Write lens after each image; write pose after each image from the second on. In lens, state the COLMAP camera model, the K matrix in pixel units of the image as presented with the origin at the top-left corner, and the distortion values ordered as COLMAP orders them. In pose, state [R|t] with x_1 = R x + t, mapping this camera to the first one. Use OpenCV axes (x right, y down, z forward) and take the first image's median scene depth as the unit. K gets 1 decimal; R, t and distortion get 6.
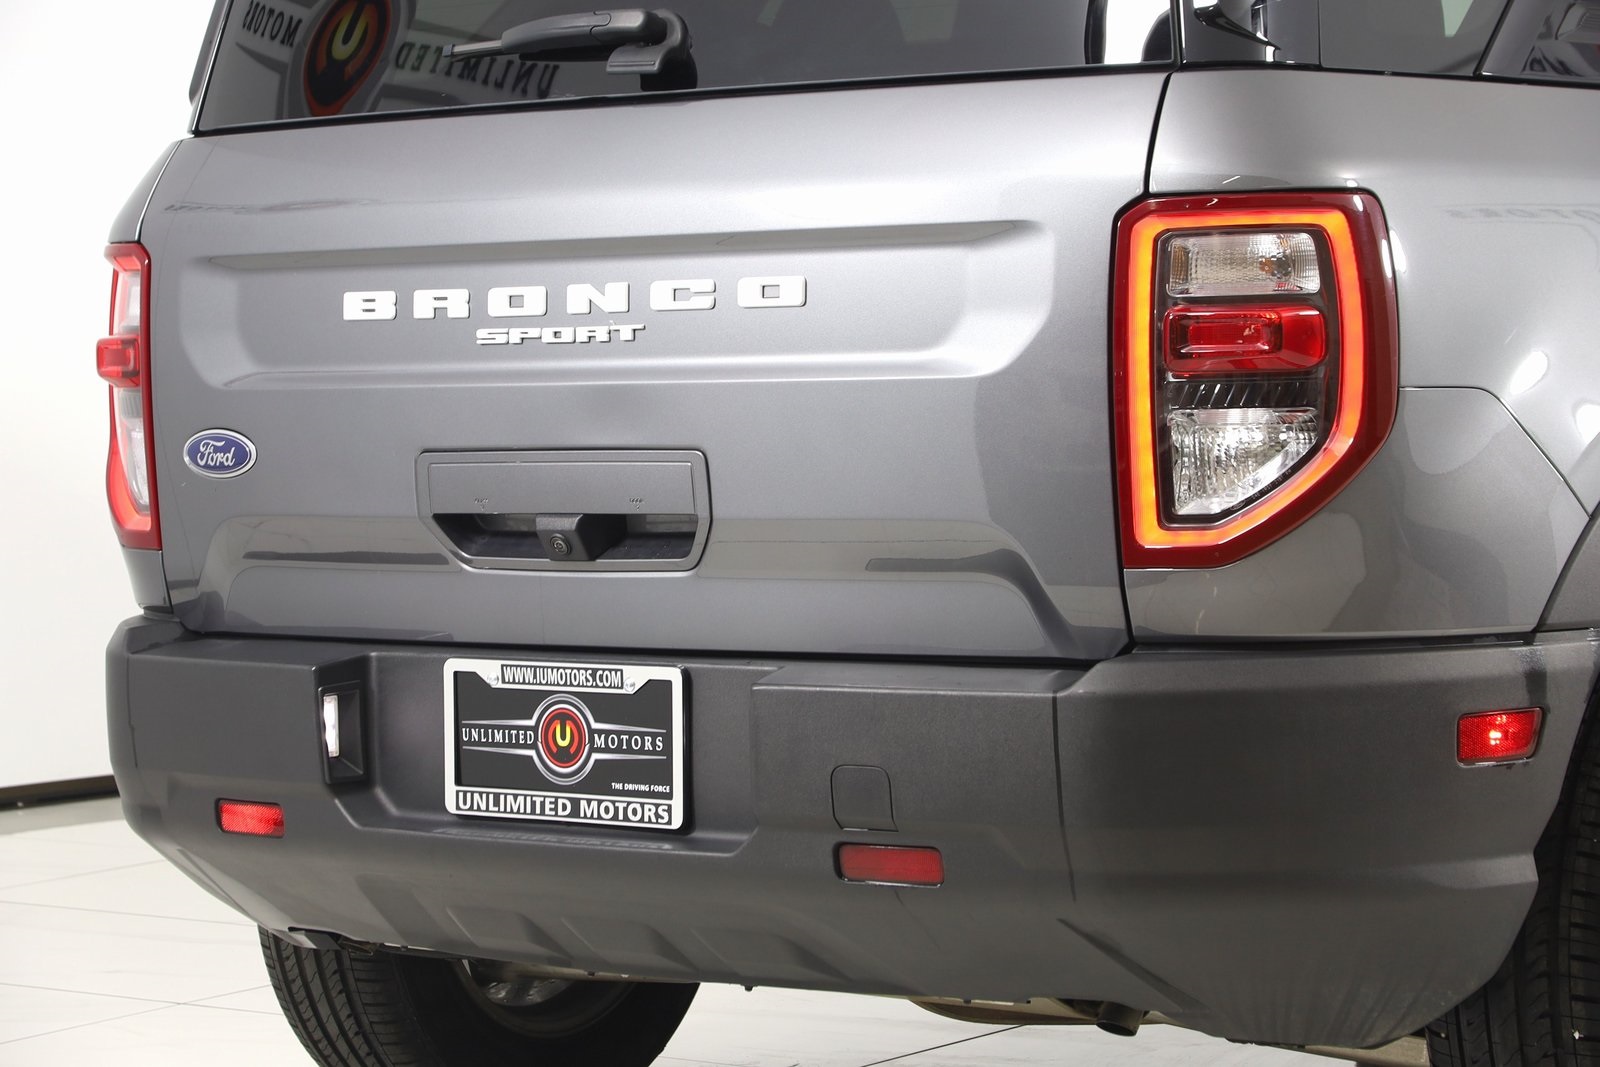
lens RADIAL K [[3866.4, 0, 800.0], [0, 3866.4, 533.5], [0, 0, 1]] dist [0.056882, 0.446138]
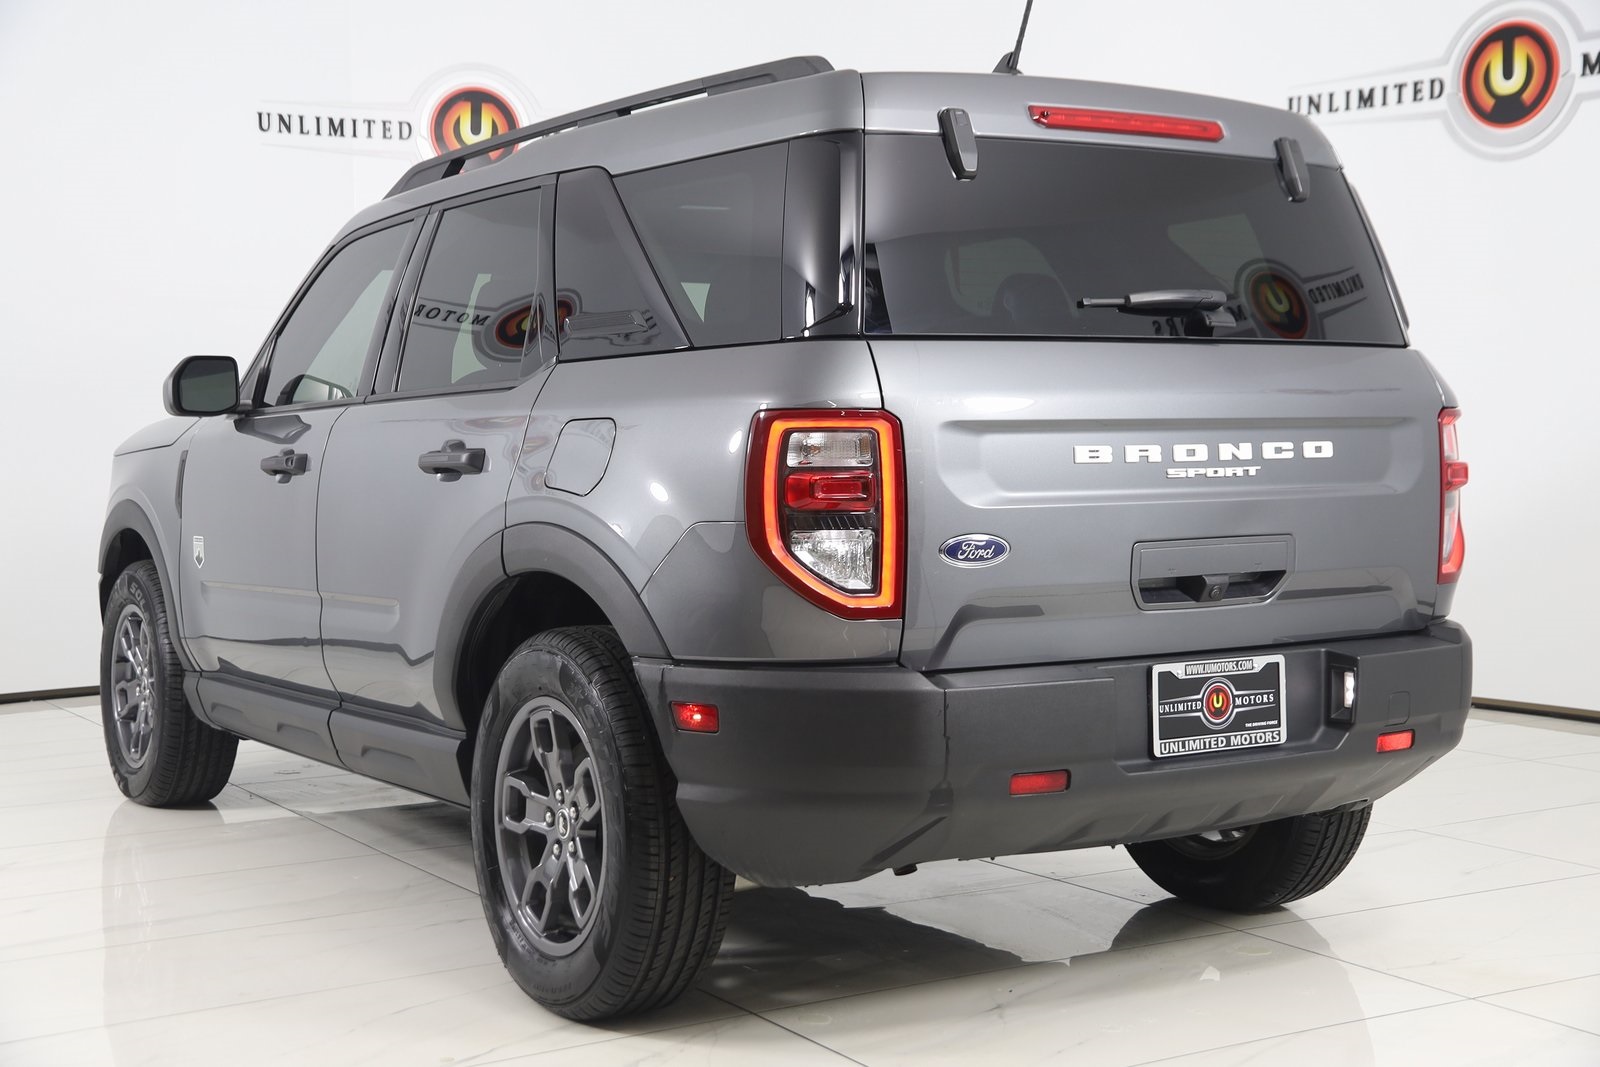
lens RADIAL K [[2087.6, 0, 800.0], [0, 2087.6, 533.5], [0, 0, 1]] dist [0.096154, 0.102519]
pose [[0.369195, -0.013450, 0.929255, -1.011305], [0.054740, 0.998474, -0.007297, -0.026924], [-0.927739, 0.053561, 0.369368, 0.820682]]
